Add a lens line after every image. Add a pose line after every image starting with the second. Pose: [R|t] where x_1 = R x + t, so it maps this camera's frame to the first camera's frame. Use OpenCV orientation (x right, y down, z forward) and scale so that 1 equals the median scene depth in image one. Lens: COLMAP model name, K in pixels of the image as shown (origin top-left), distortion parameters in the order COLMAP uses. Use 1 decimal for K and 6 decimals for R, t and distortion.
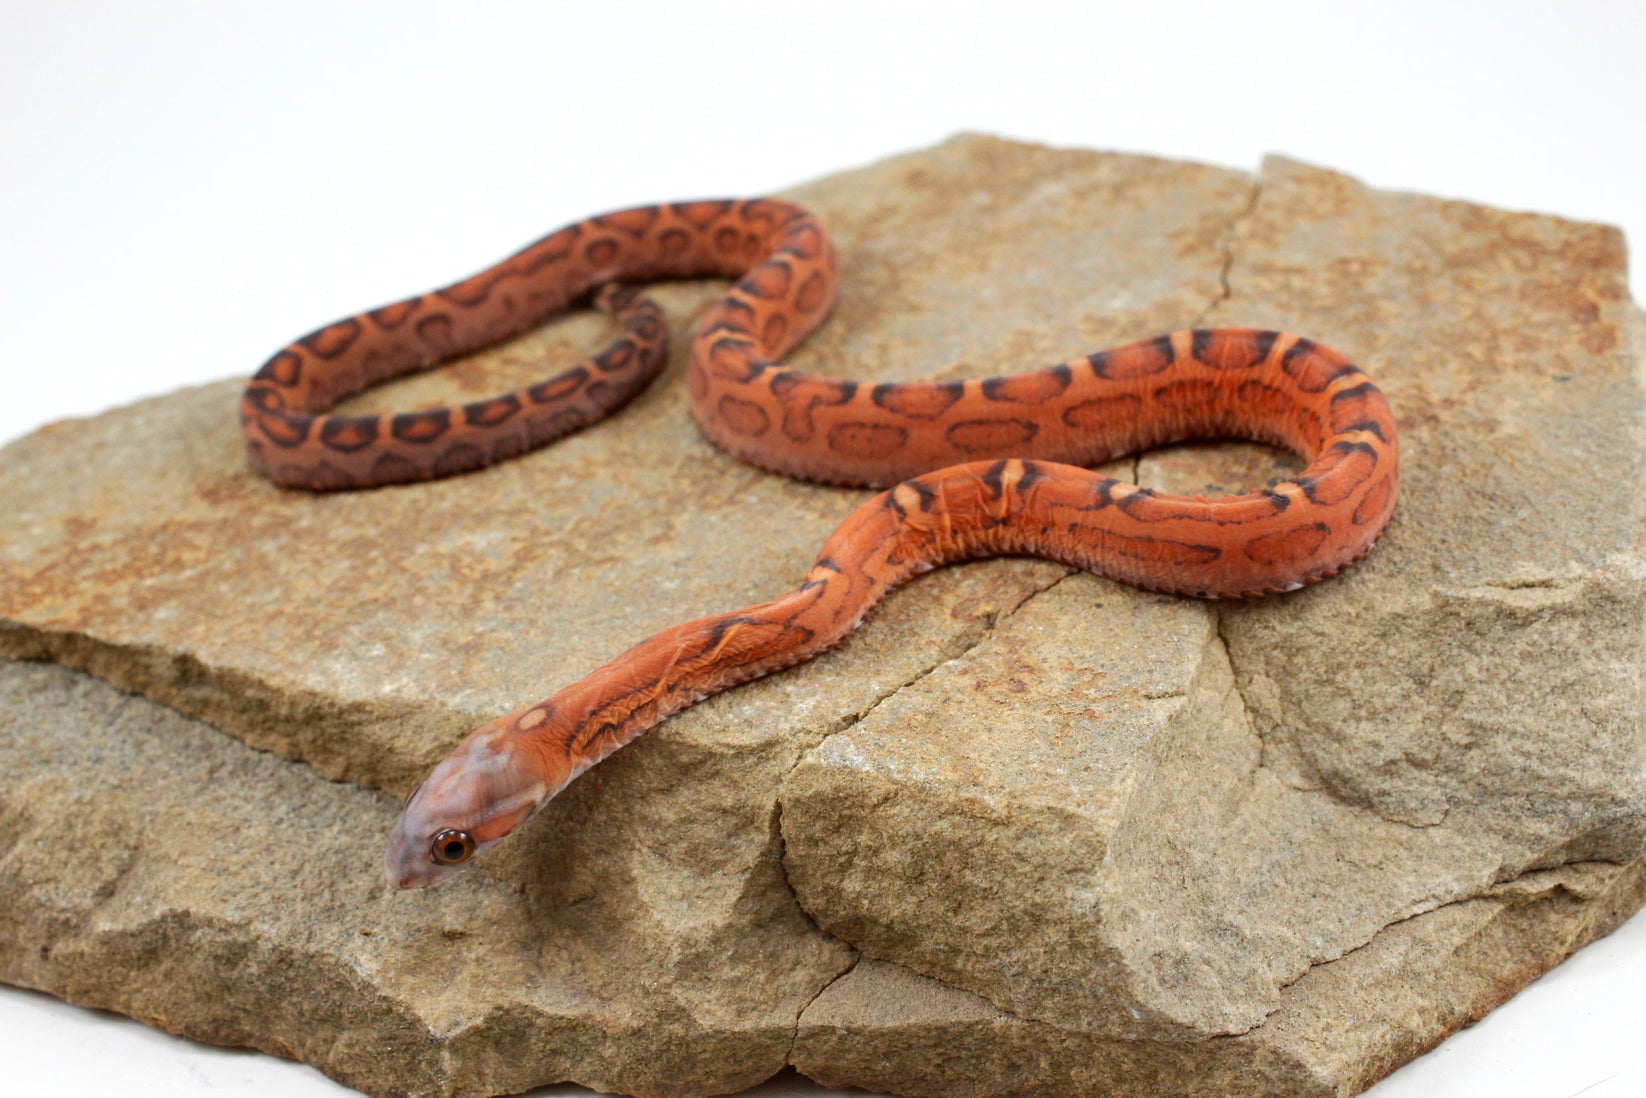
lens RADIAL K [[2120.6, 0, 844.0], [0, 2120.6, 565.5], [0, 0, 1]] dist [-0.088200, 0.121460]
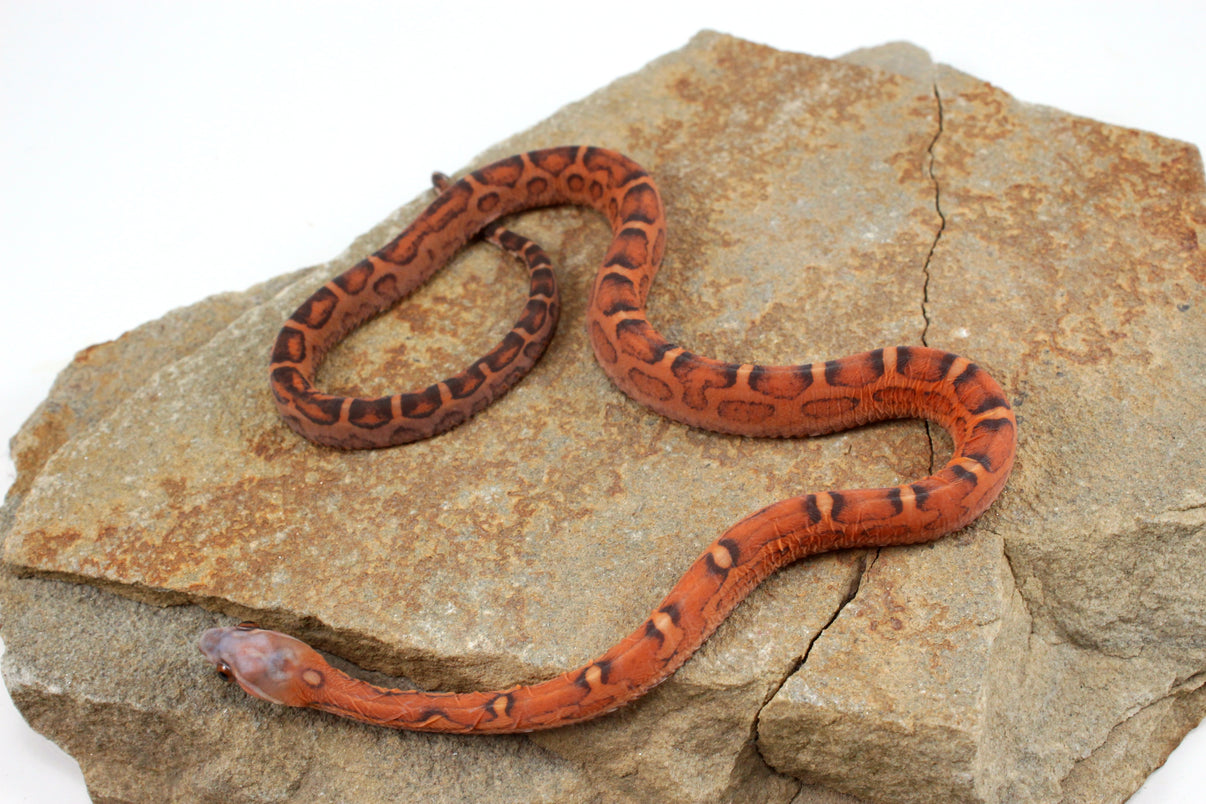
lens RADIAL K [[1553.7, 0, 618.4], [0, 1553.7, 414.1], [0, 0, 1]] dist [-0.088200, 0.121460]
pose [[0.984686, -0.113140, 0.132641, -0.251858], [0.066959, 0.947899, 0.311454, -0.453622], [-0.160968, -0.297803, 0.940959, -0.003597]]
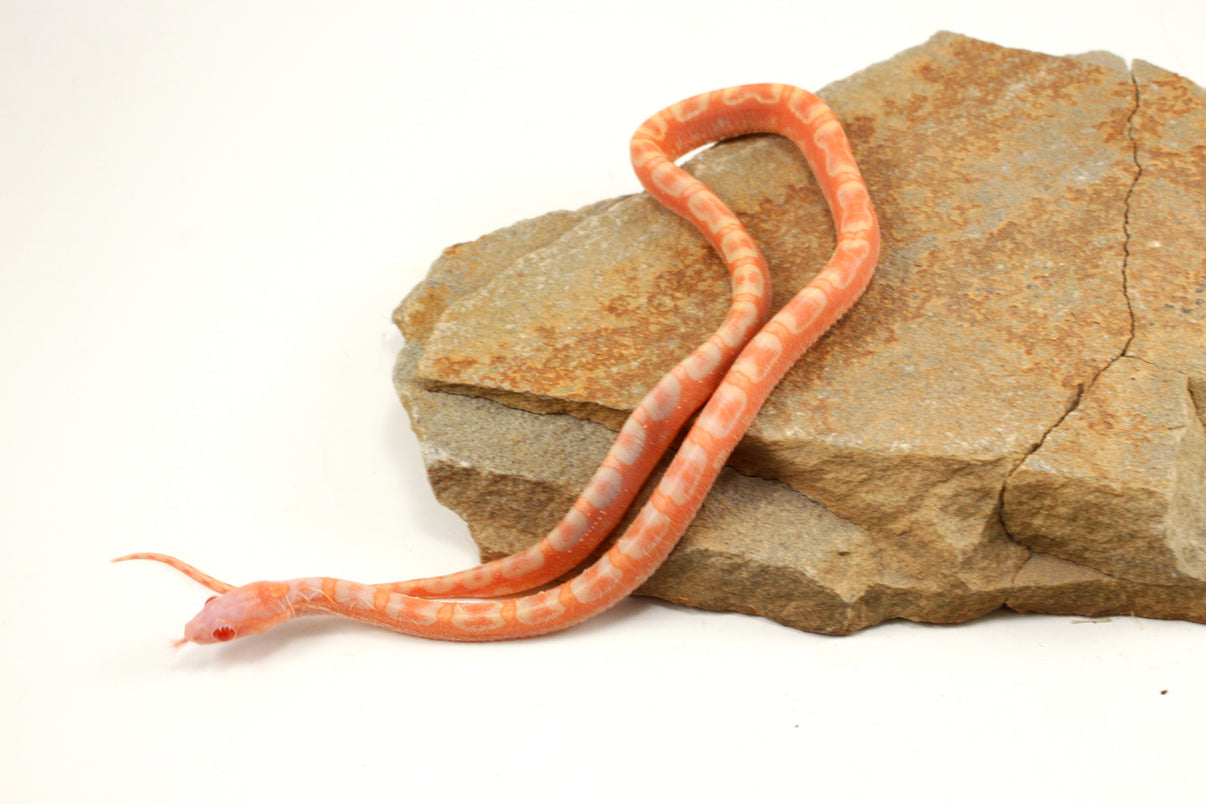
lens RADIAL K [[1939.9, 0, 603.0], [0, 1939.9, 402.0], [0, 0, 1]] dist [-0.045705, 0.168773]
pose [[0.992908, -0.052021, 0.106901, -0.618329], [0.030974, 0.981324, 0.189853, -0.345049], [-0.114781, -0.185195, 0.975975, -0.824622]]
